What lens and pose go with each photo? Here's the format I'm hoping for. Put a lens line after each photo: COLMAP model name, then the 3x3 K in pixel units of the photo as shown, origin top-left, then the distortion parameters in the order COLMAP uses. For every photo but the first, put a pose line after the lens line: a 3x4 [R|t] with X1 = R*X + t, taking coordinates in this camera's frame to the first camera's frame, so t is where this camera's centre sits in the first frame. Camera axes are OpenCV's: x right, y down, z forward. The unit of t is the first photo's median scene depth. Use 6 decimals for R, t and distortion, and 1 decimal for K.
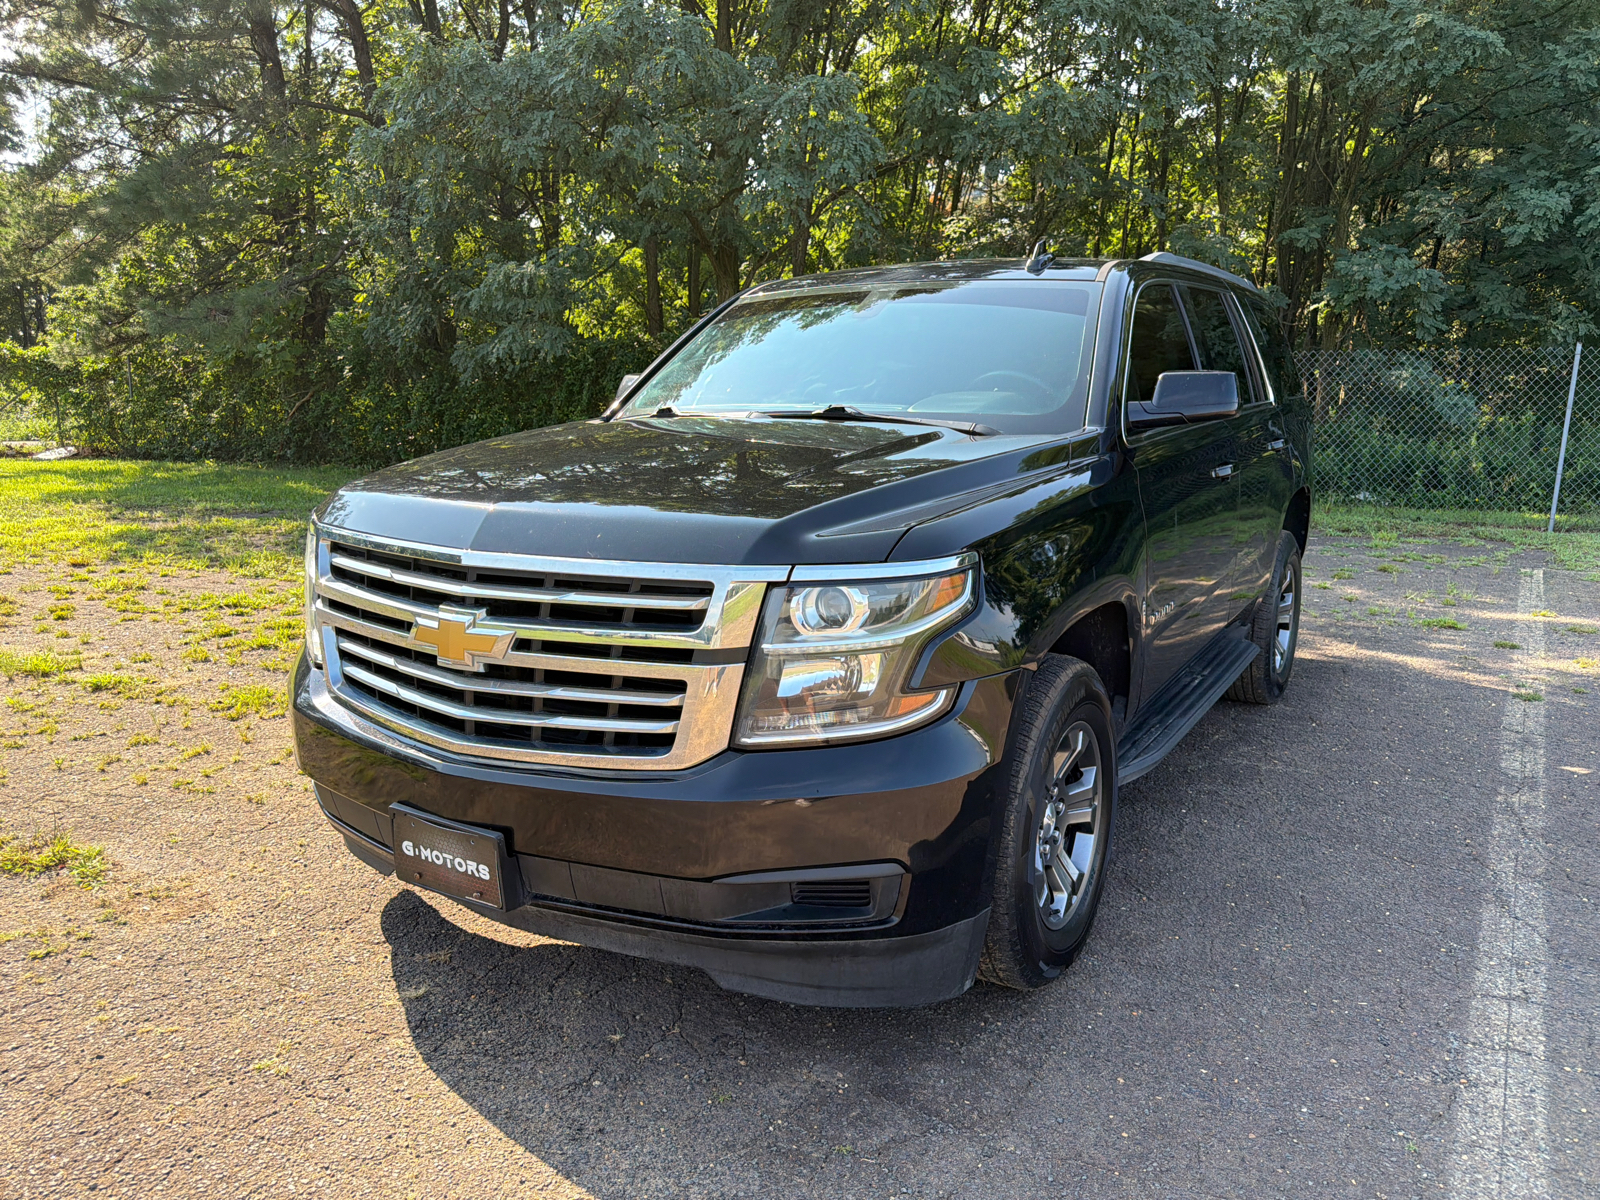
lens RADIAL K [[1159.8, 0, 796.0], [0, 1159.8, 612.4], [0, 0, 1]] dist [0.027168, -0.038928]
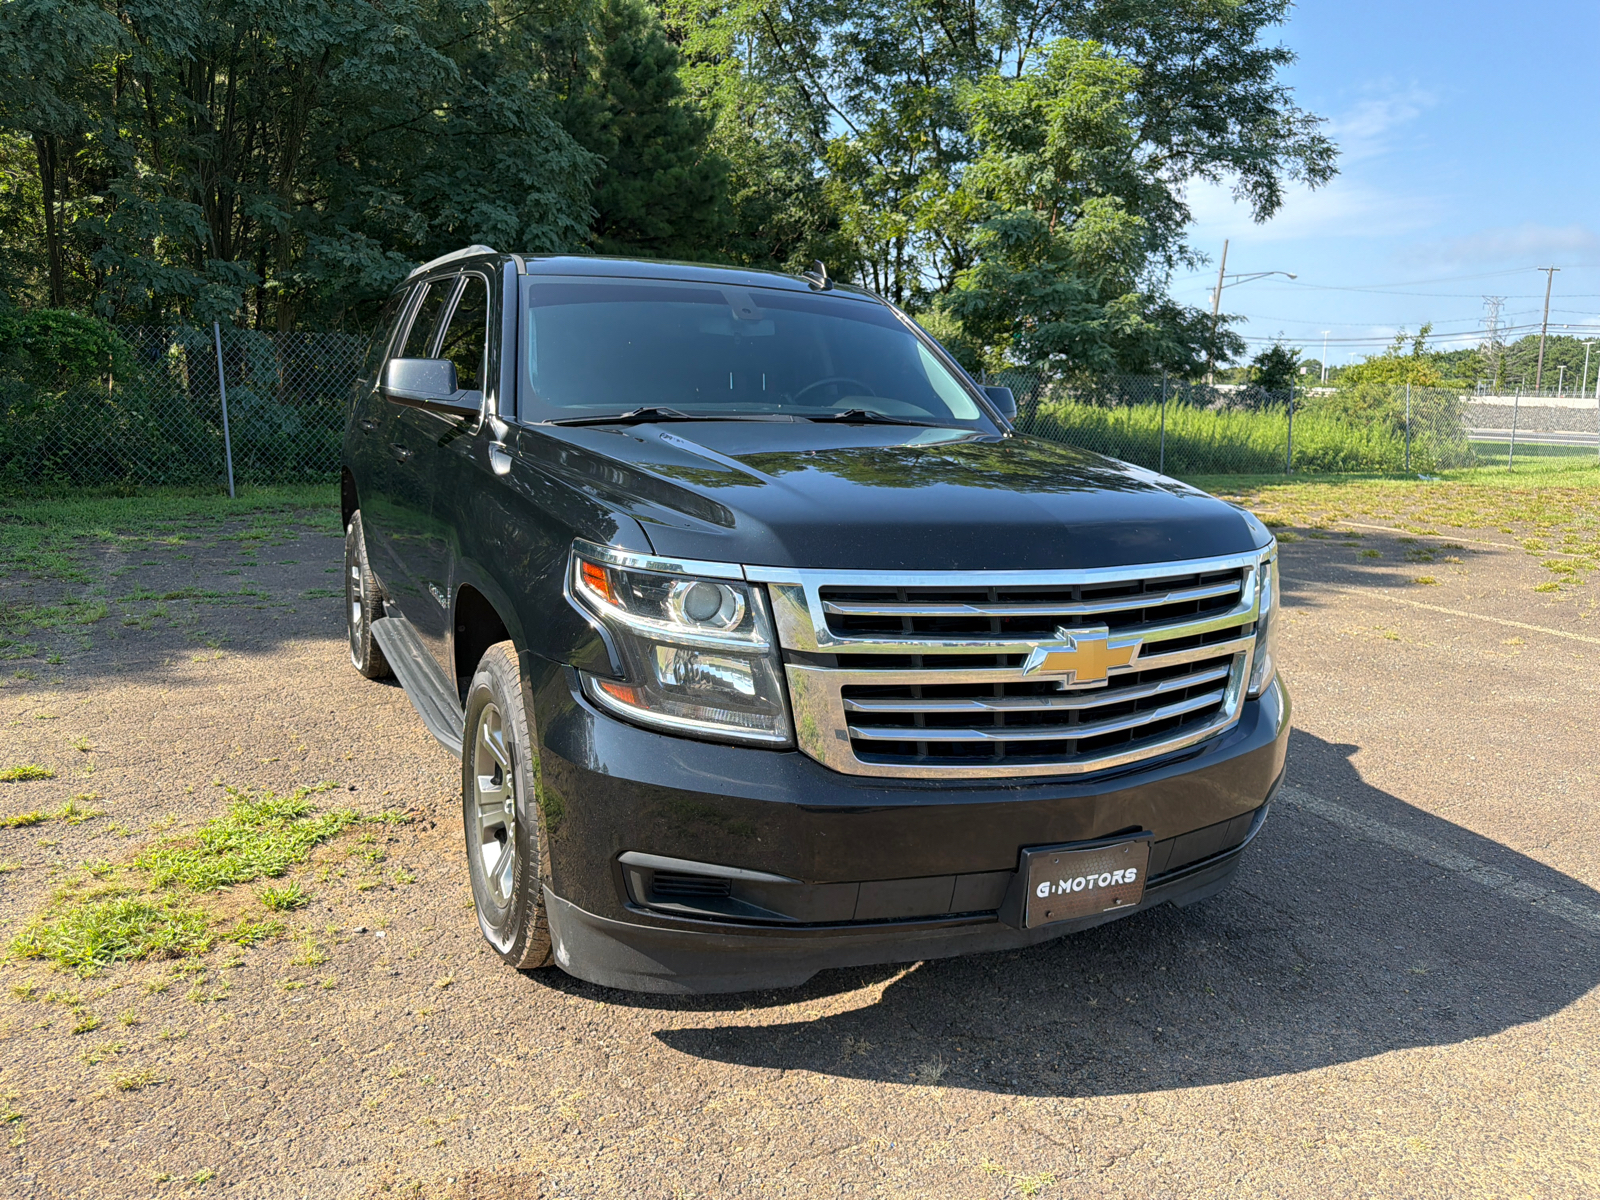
lens RADIAL K [[1167.6, 0, 798.7], [0, 1167.6, 606.5], [0, 0, 1]] dist [0.000279, -0.002495]
pose [[0.530712, -0.138157, 0.836216, -1.024141], [0.123699, 0.988686, 0.084841, -0.111665], [-0.838477, 0.058412, 0.541797, 0.546045]]
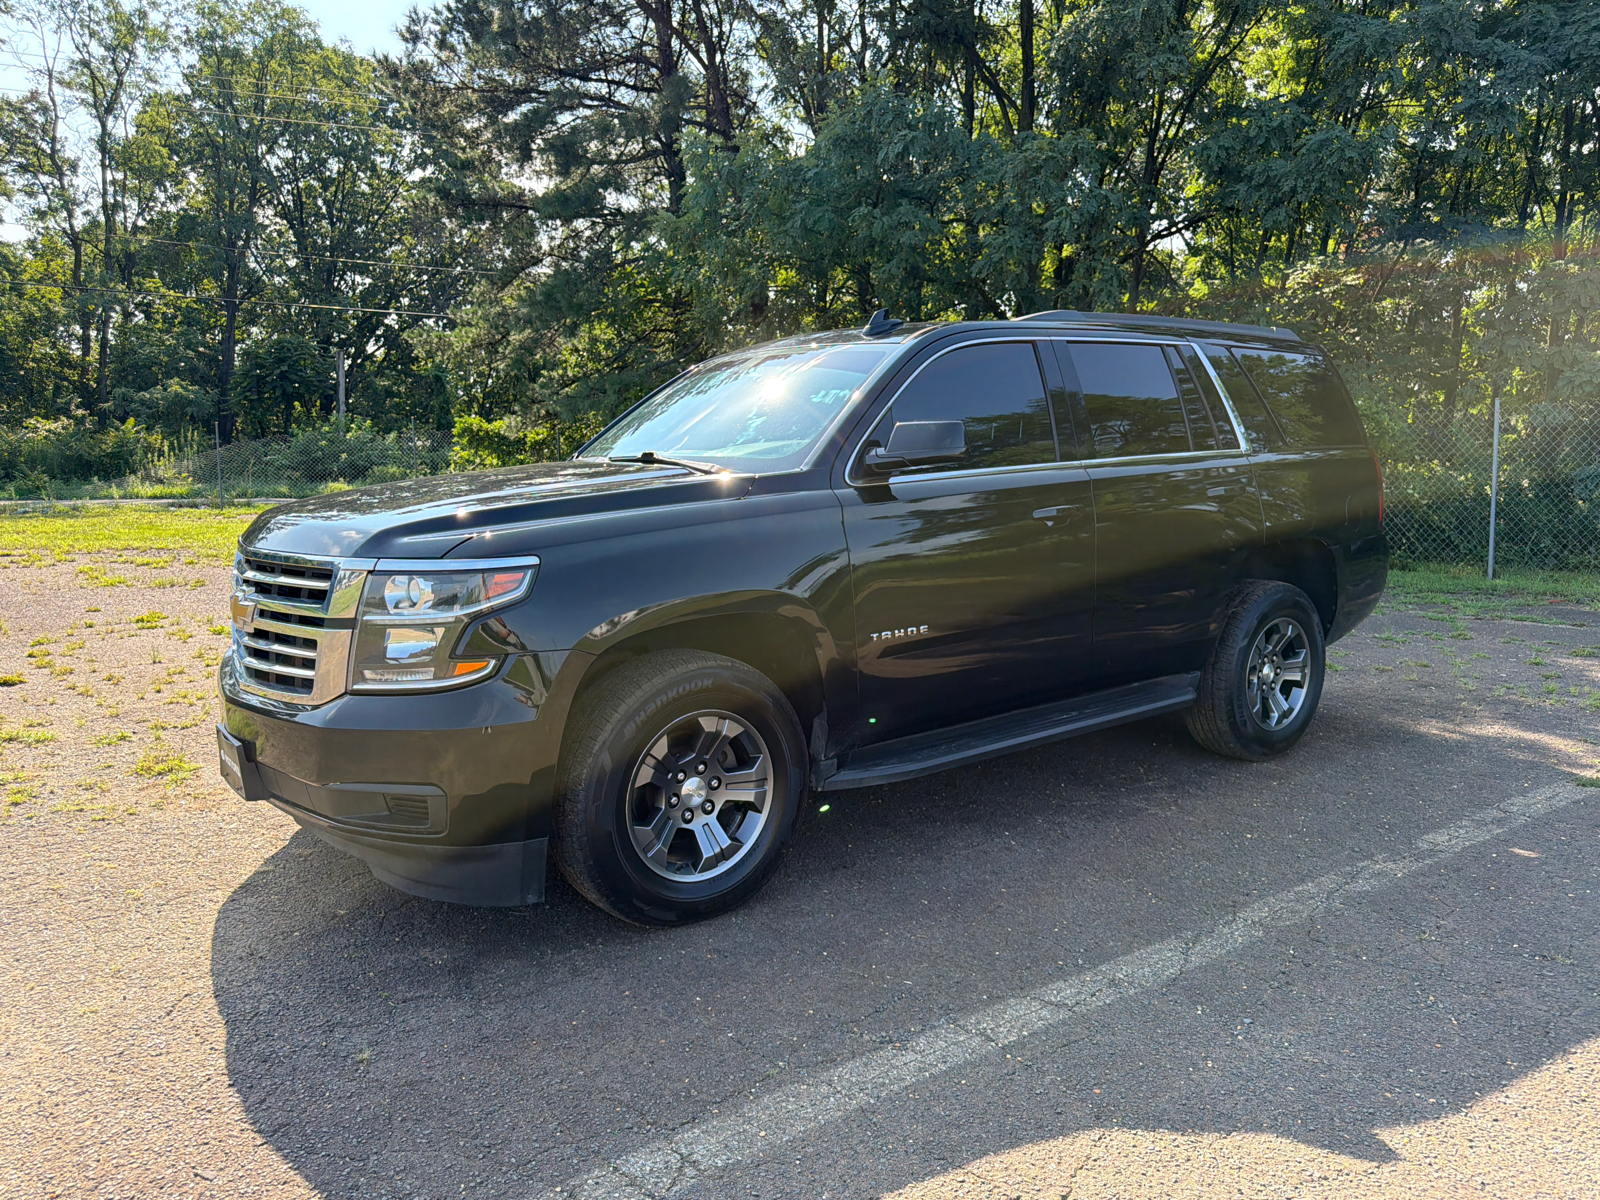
lens RADIAL K [[1159.8, 0, 796.0], [0, 1159.8, 612.4], [0, 0, 1]] dist [0.027168, -0.038928]
pose [[0.927716, 0.042939, -0.370808, 0.720866], [-0.063428, 0.997050, -0.043231, 0.037960], [0.367858, 0.063626, 0.927703, -0.073546]]
